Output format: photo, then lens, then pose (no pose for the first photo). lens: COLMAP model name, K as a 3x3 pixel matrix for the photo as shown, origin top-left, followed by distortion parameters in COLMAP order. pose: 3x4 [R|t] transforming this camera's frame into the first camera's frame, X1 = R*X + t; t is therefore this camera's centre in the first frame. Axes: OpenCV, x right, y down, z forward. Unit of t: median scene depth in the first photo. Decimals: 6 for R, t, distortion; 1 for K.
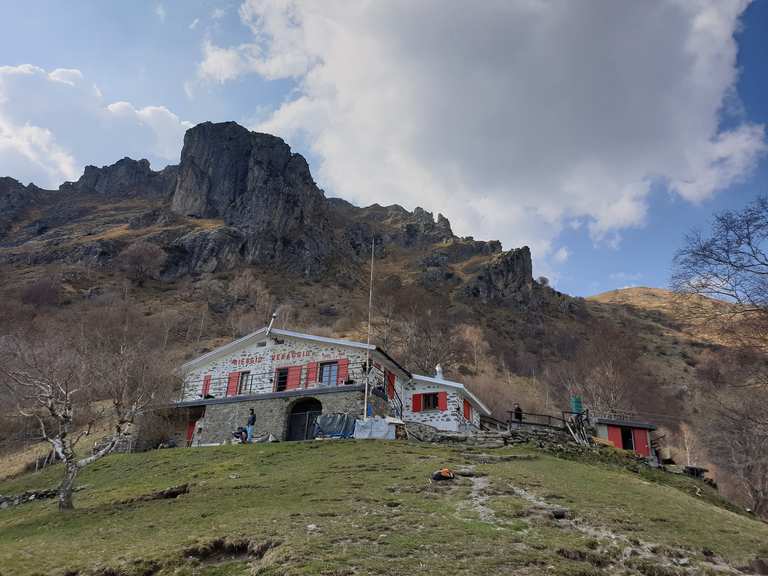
lens RADIAL K [[583.0, 0, 384.0], [0, 583.0, 288.0], [0, 0, 1]] dist [0.109665, -0.000739]
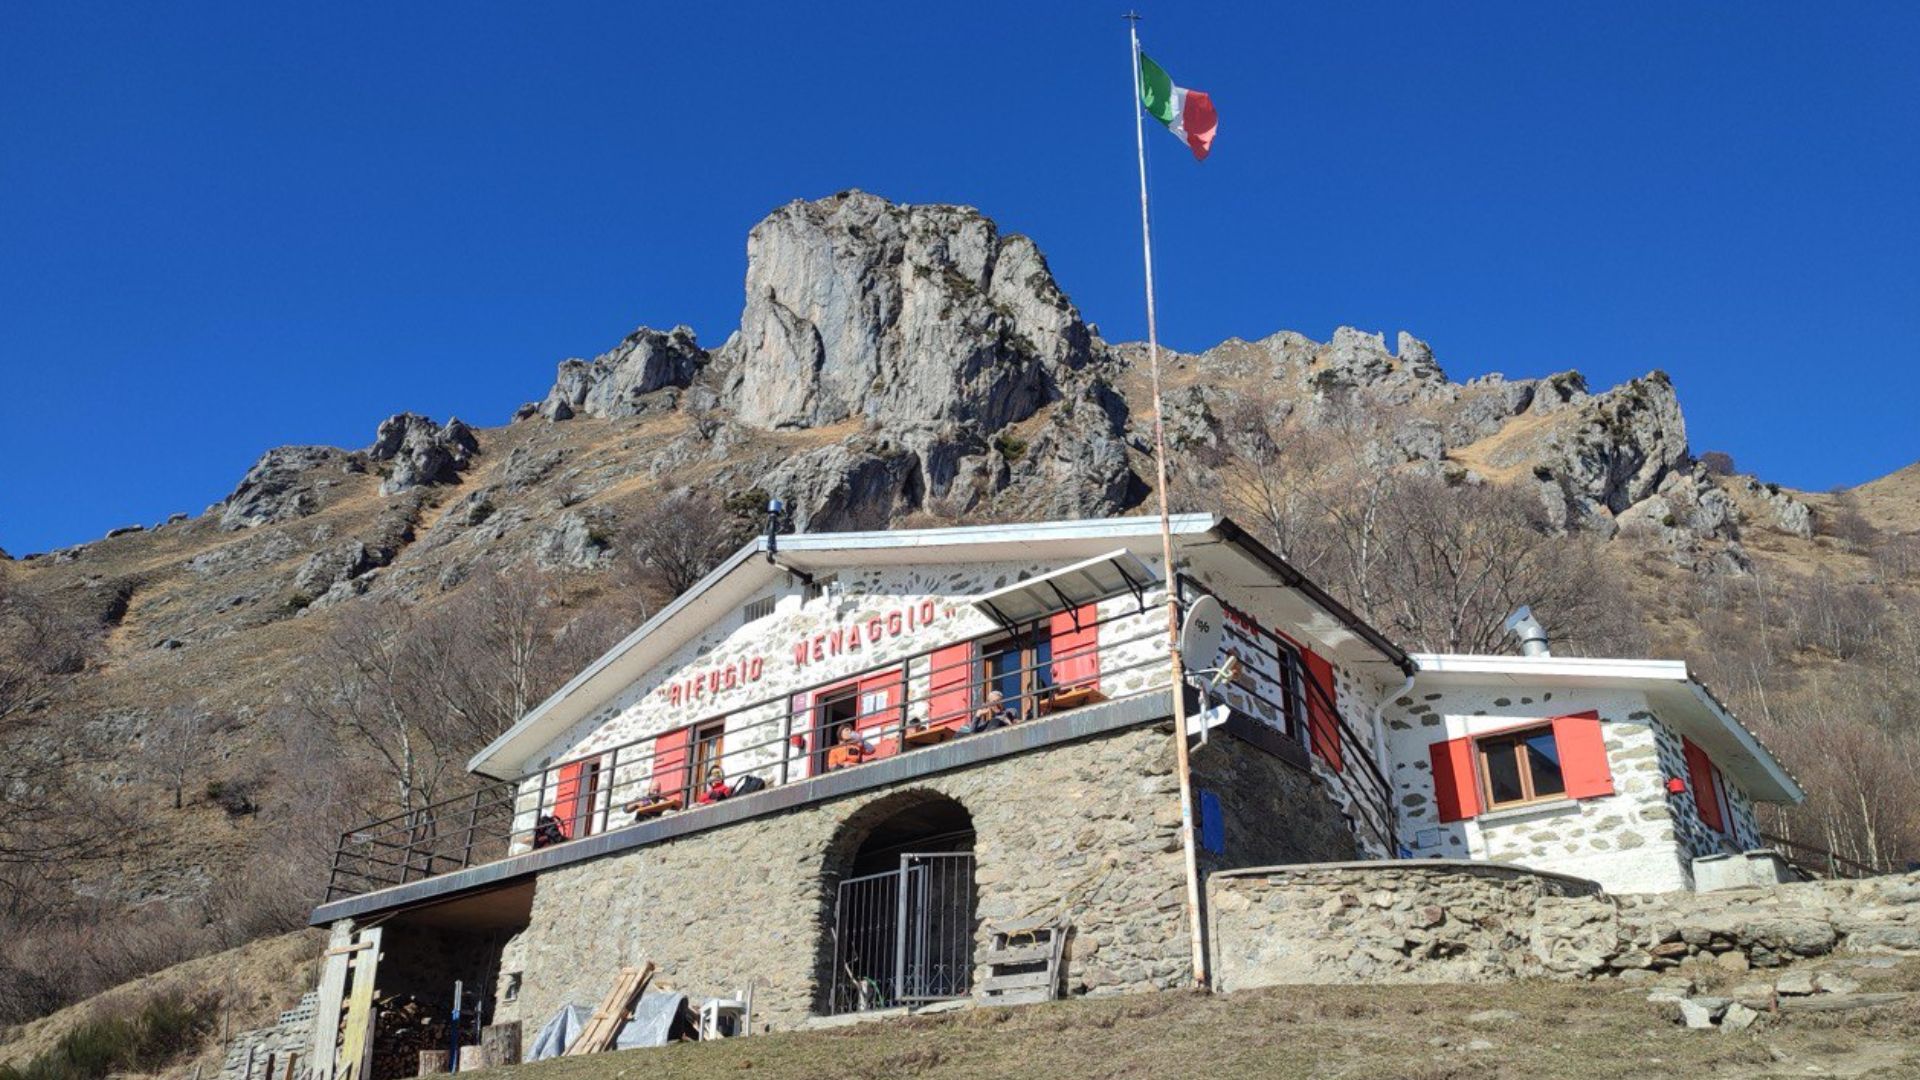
lens RADIAL K [[1417.4, 0, 960.0], [0, 1417.4, 540.0], [0, 0, 1]] dist [0.025802, 0.000635]
pose [[0.964846, -0.144216, -0.219713, 0.007487], [0.139517, 0.989534, -0.036843, 0.101394], [0.222727, 0.004894, 0.974869, 0.440869]]
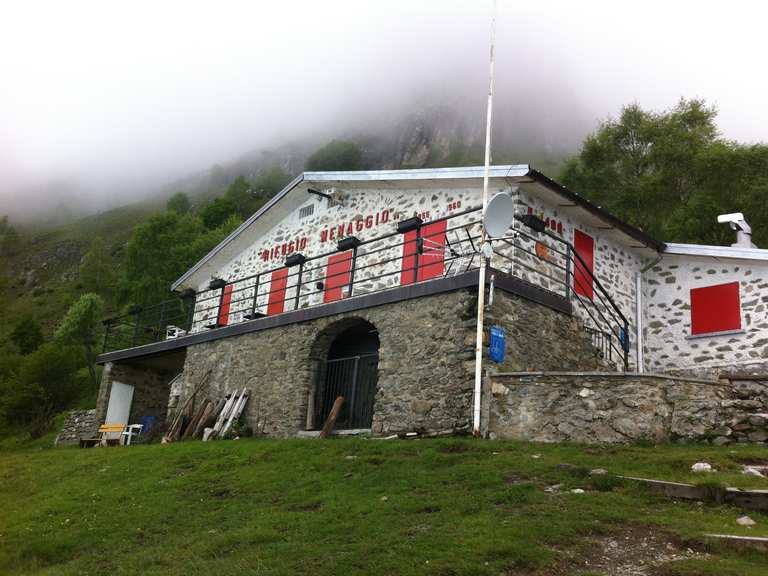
lens RADIAL K [[739.9, 0, 384.0], [0, 739.9, 288.0], [0, 0, 1]] dist [0.066751, -0.277974]
pose [[0.923890, -0.079703, -0.374267, 0.060442], [0.131333, 0.984704, 0.114499, 0.097155], [0.359416, -0.154938, 0.920225, 0.481290]]
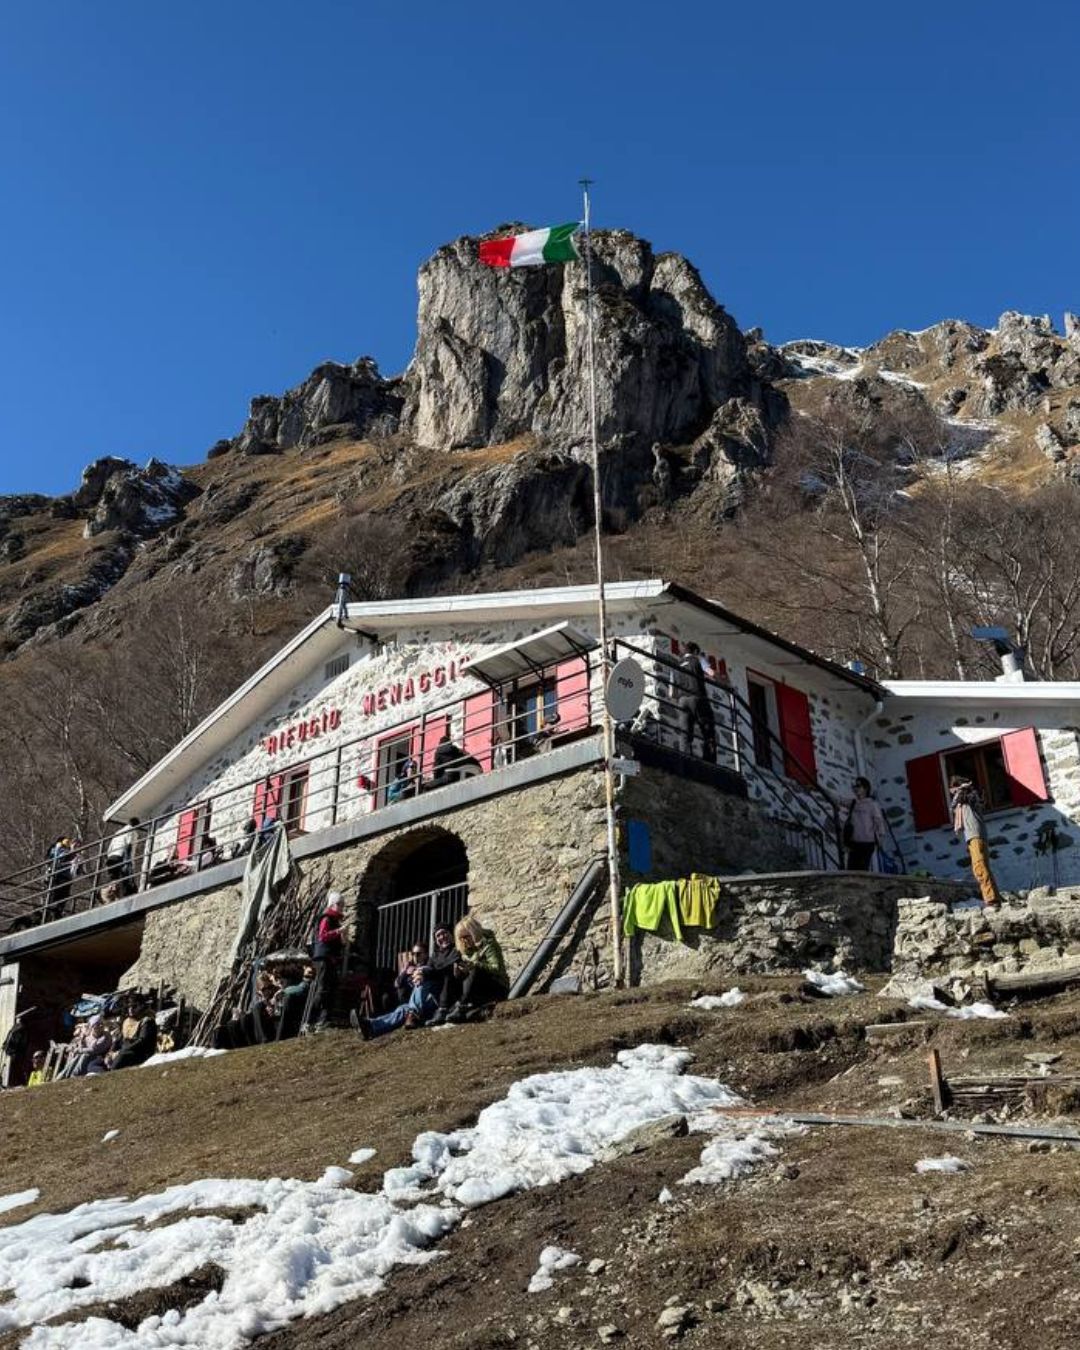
lens RADIAL K [[1367.7, 0, 540.2], [0, 1367.7, 388.7], [0, 0, 1]] dist [0.191887, -0.434793]
pose [[0.935493, -0.231696, -0.266777, 0.100862], [0.194076, 0.967847, -0.160021, 0.092168], [0.295276, 0.097924, 0.950381, 0.366476]]
